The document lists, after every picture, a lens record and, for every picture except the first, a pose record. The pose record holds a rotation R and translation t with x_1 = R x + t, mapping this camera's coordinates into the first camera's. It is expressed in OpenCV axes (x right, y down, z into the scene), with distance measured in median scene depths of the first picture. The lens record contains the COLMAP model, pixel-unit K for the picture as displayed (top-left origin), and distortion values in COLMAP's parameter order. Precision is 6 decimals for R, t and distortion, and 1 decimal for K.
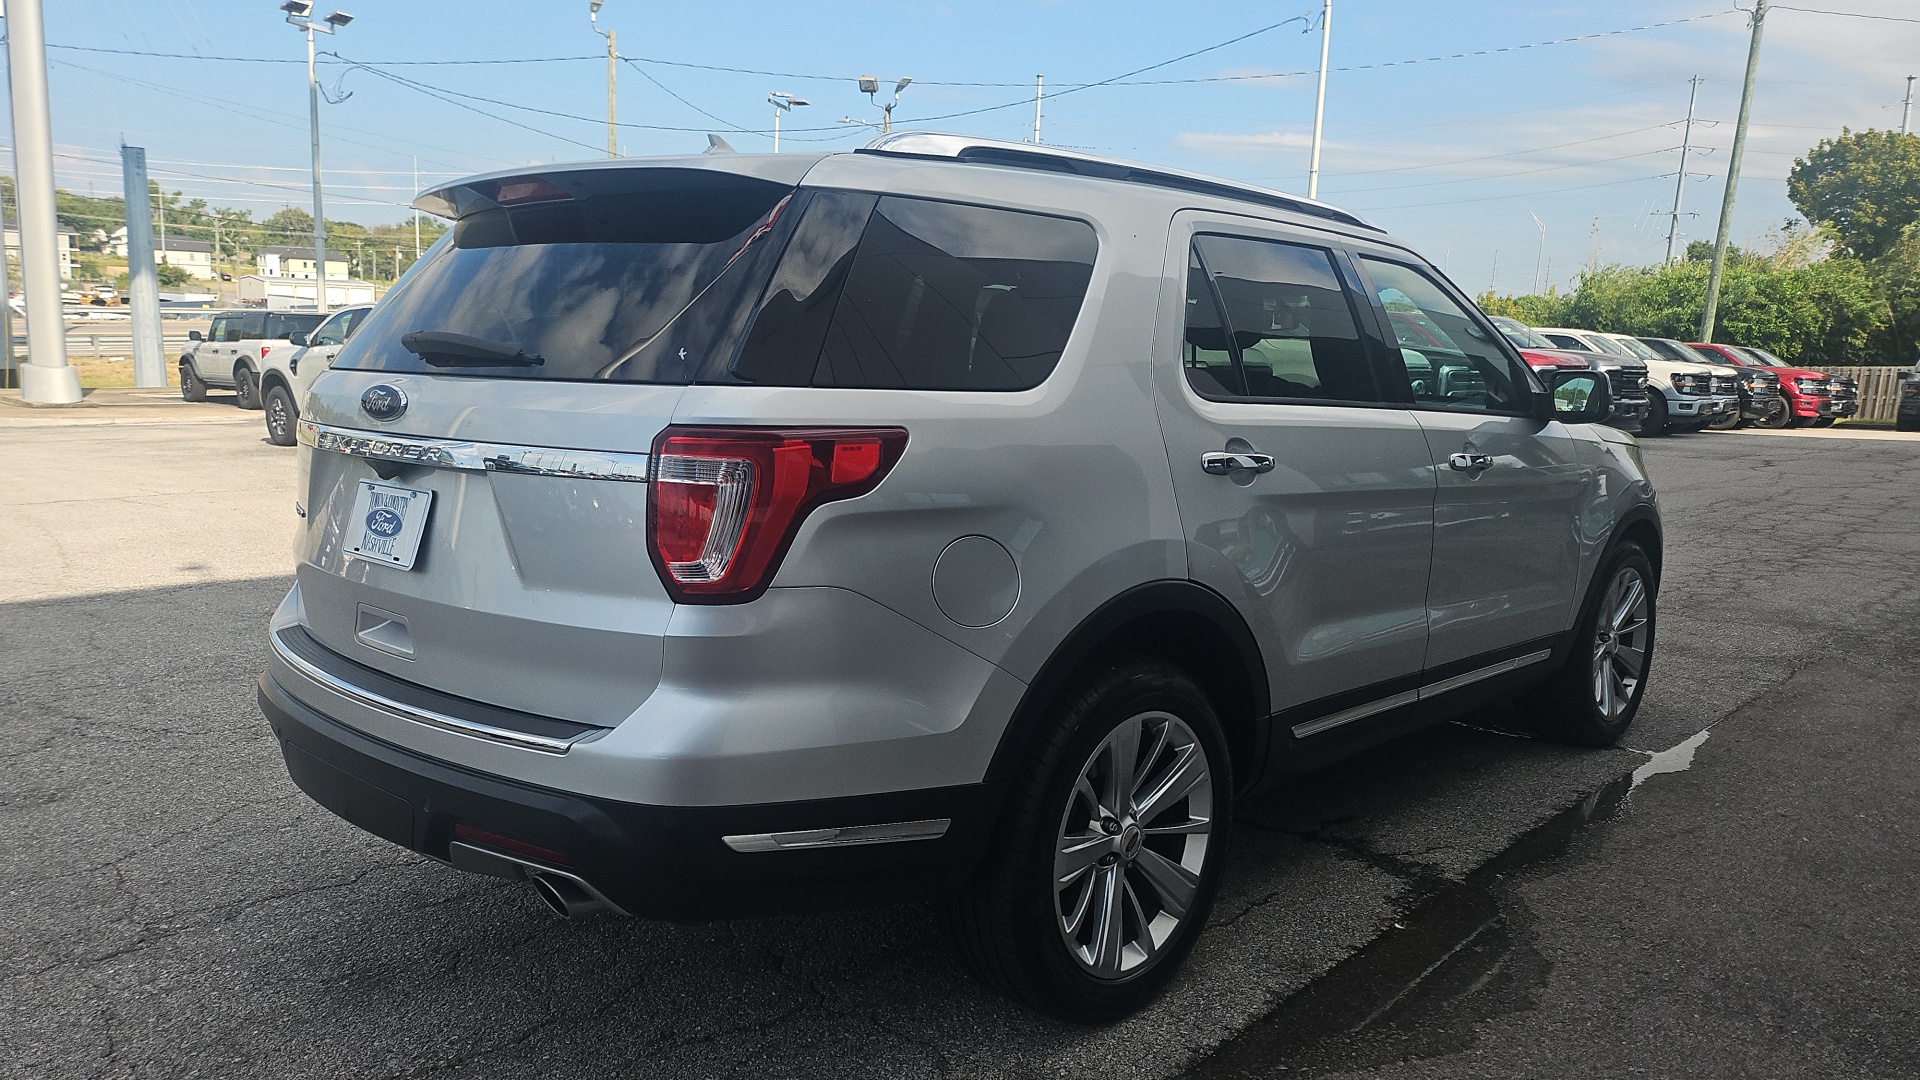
lens RADIAL K [[1329.9, 0, 960.0], [0, 1329.9, 540.0], [0, 0, 1]] dist [0.075117, -0.076048]
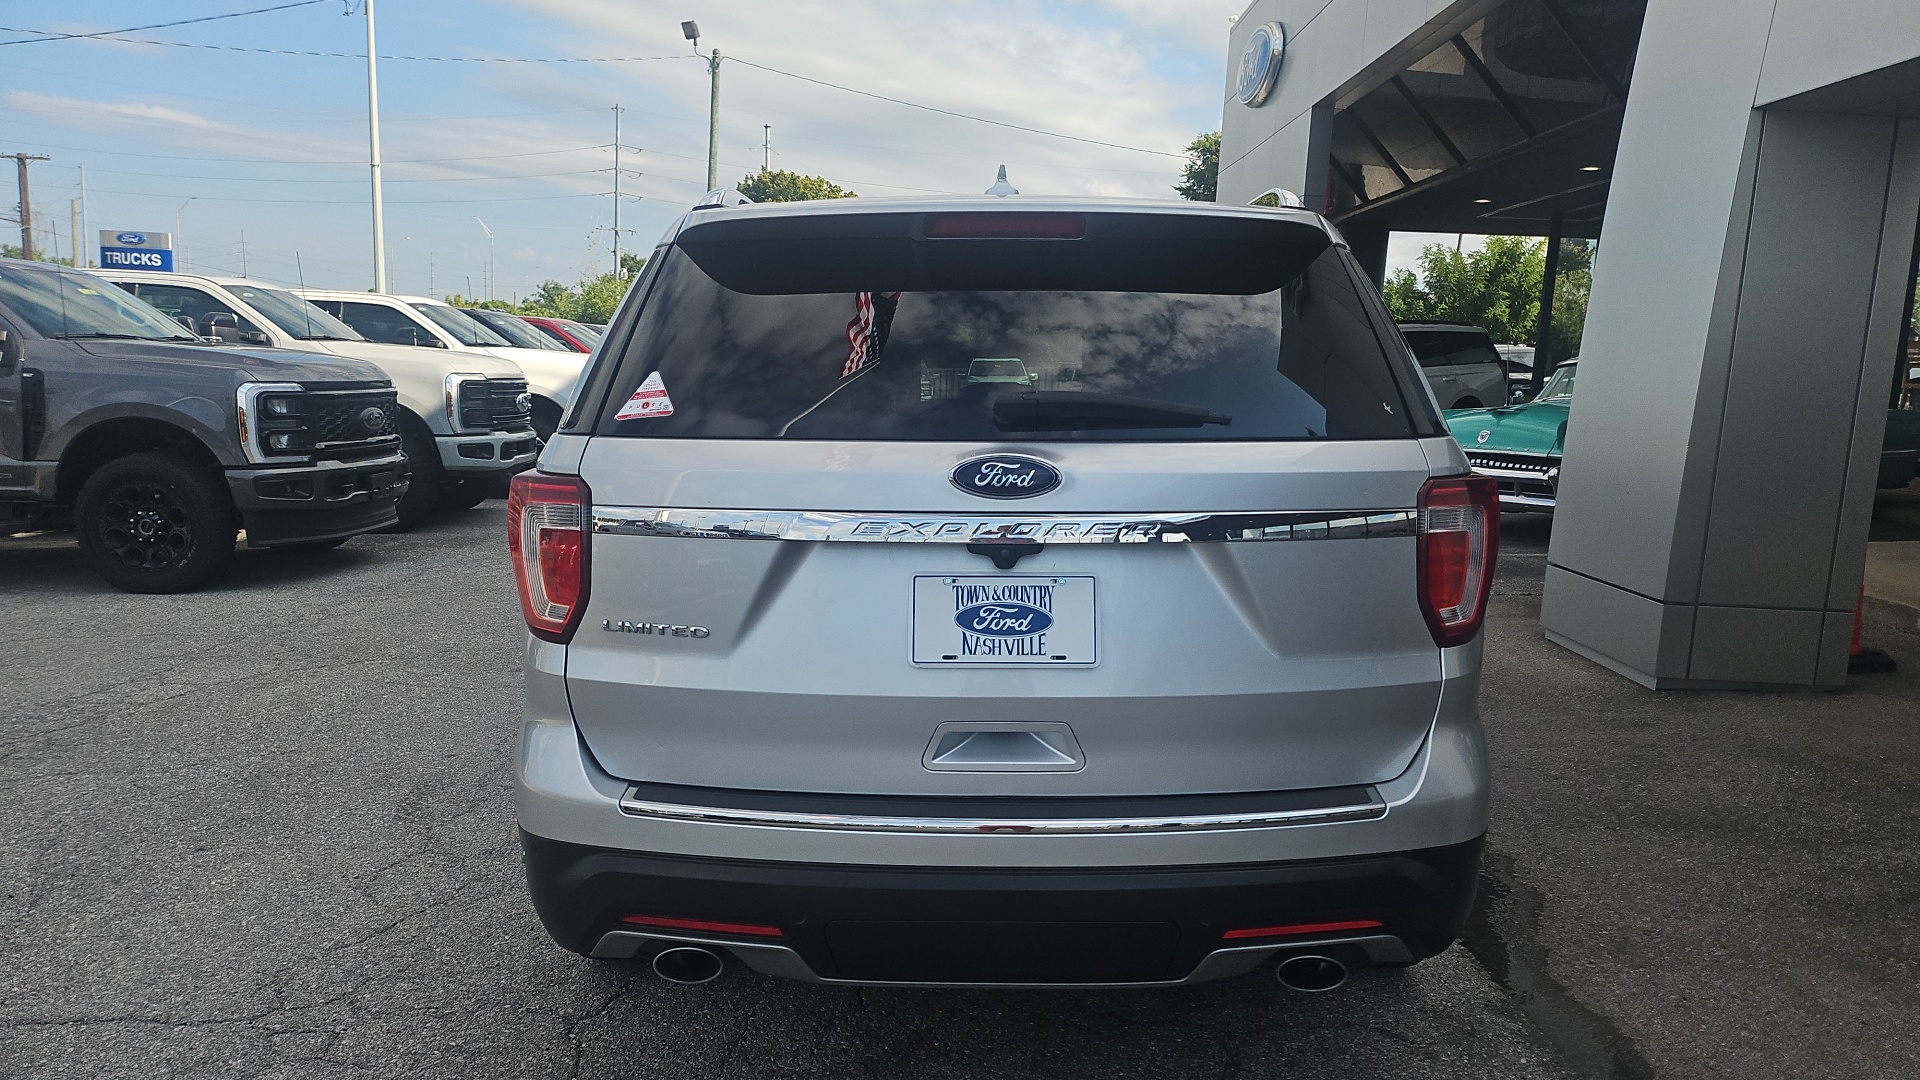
lens RADIAL K [[1329.9, 0, 960.0], [0, 1329.9, 540.0], [0, 0, 1]] dist [0.075117, -0.076048]
pose [[0.743659, -0.101640, 0.660788, -0.938942], [0.102859, 0.994003, 0.037135, -0.090701], [-0.660599, 0.040352, 0.749654, 0.366325]]
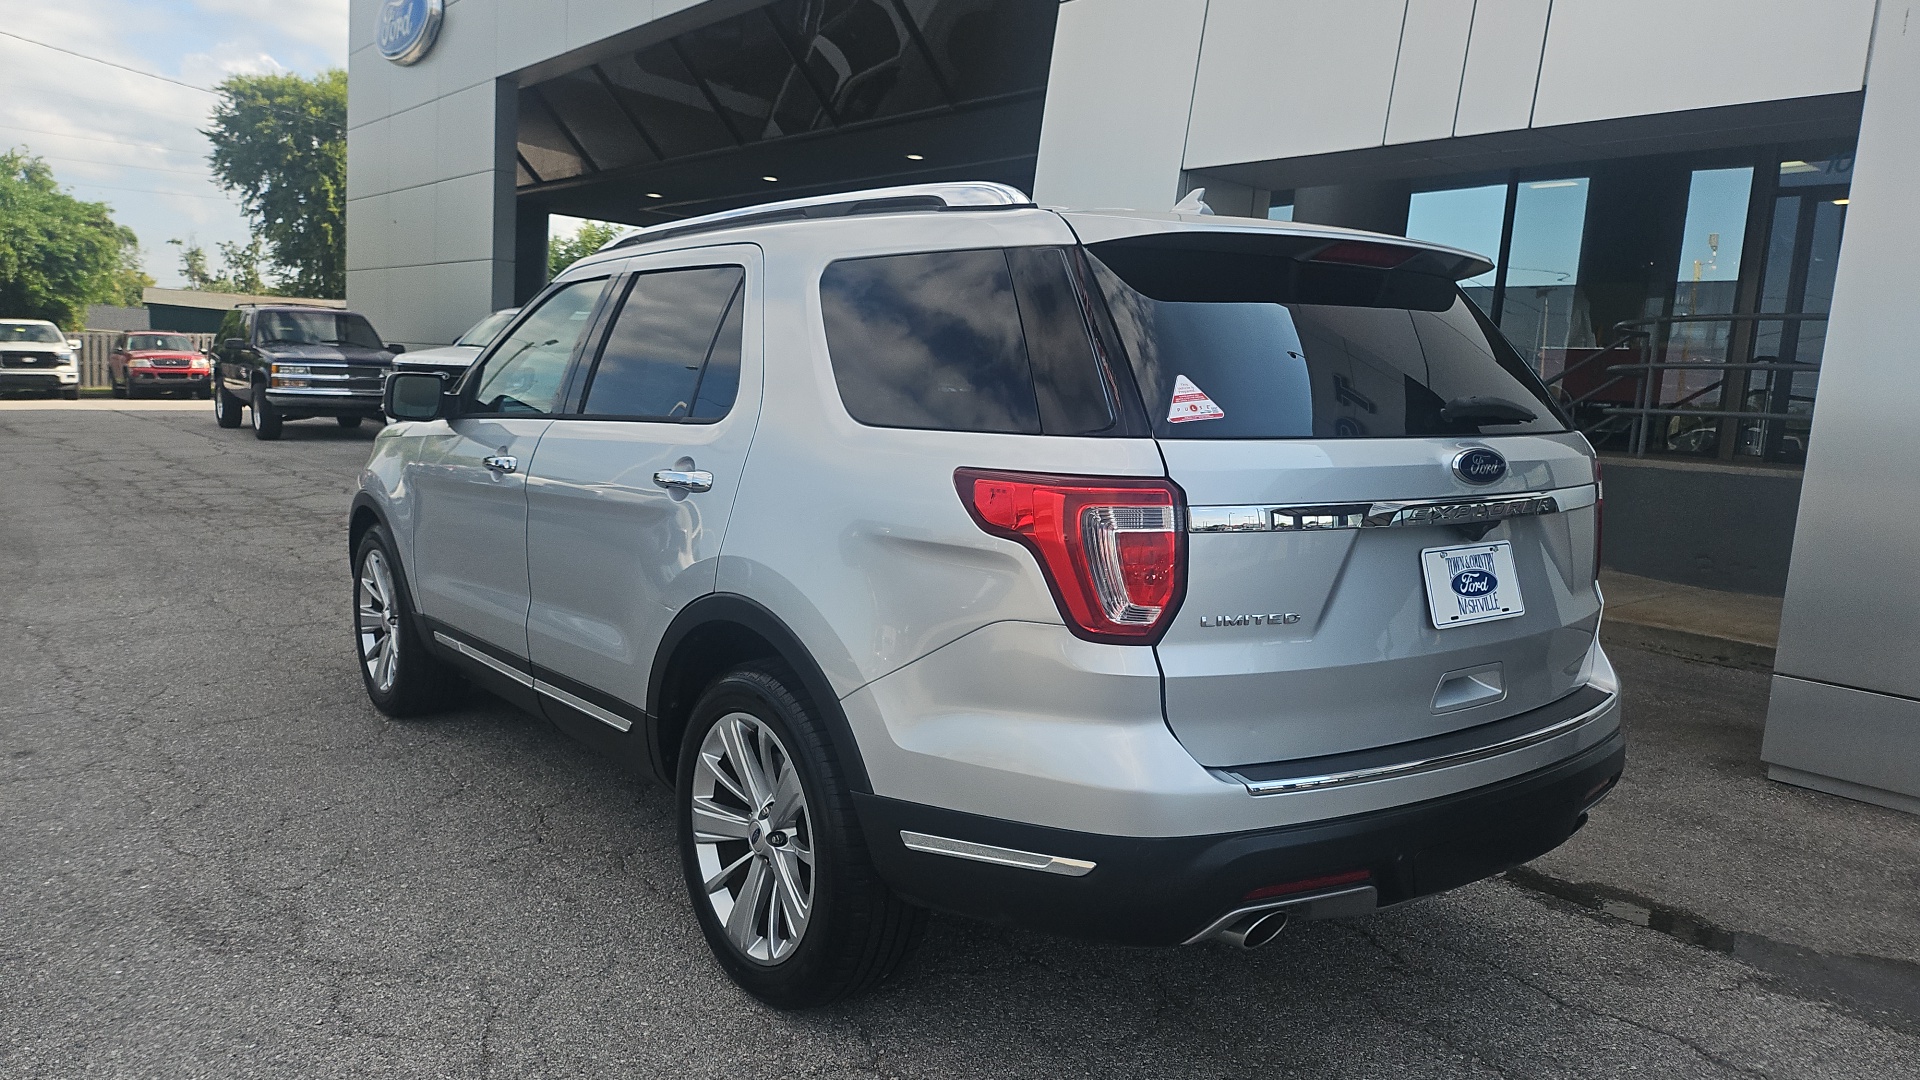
lens RADIAL K [[1329.9, 0, 960.0], [0, 1329.9, 540.0], [0, 0, 1]] dist [0.075117, -0.076048]
pose [[0.171140, -0.142724, 0.974854, -1.413468], [0.109526, 0.986075, 0.125139, -0.205687], [-0.979140, 0.085356, 0.184389, 1.125505]]
